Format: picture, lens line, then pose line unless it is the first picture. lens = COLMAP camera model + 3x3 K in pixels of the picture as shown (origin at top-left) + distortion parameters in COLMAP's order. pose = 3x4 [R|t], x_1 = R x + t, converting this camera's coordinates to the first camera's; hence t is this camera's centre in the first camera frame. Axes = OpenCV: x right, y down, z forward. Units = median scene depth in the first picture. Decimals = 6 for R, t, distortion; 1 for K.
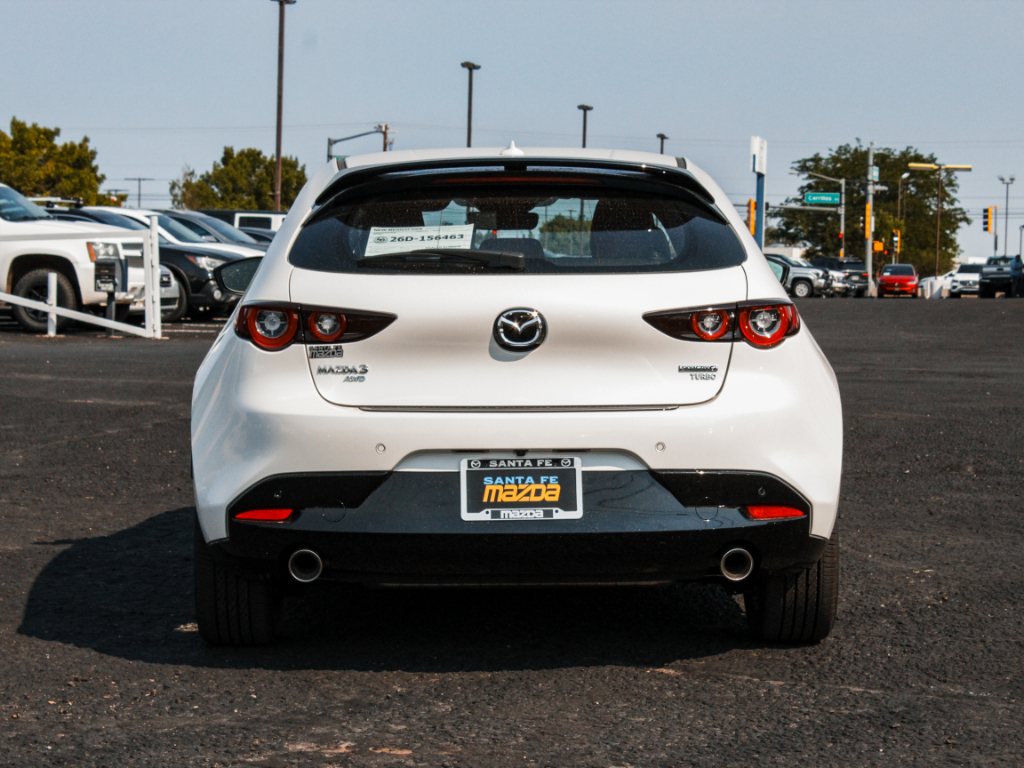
lens RADIAL K [[2907.8, 0, 512.0], [0, 2907.8, 384.0], [0, 0, 1]] dist [-0.013908, -0.133553]
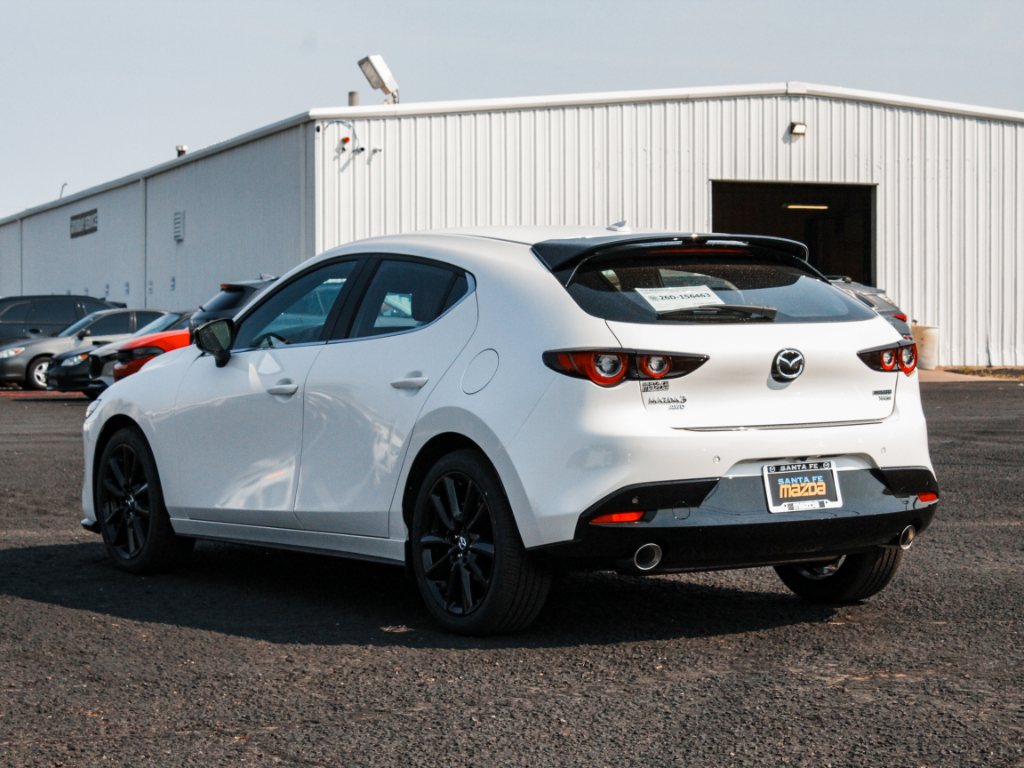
lens RADIAL K [[2907.8, 0, 512.0], [0, 2907.8, 384.0], [0, 0, 1]] dist [-0.013908, -0.133553]
pose [[0.840463, -0.025022, 0.541291, -0.811988], [0.039834, 0.999083, -0.015666, 0.005252], [-0.540403, 0.034728, 0.840689, -0.030530]]
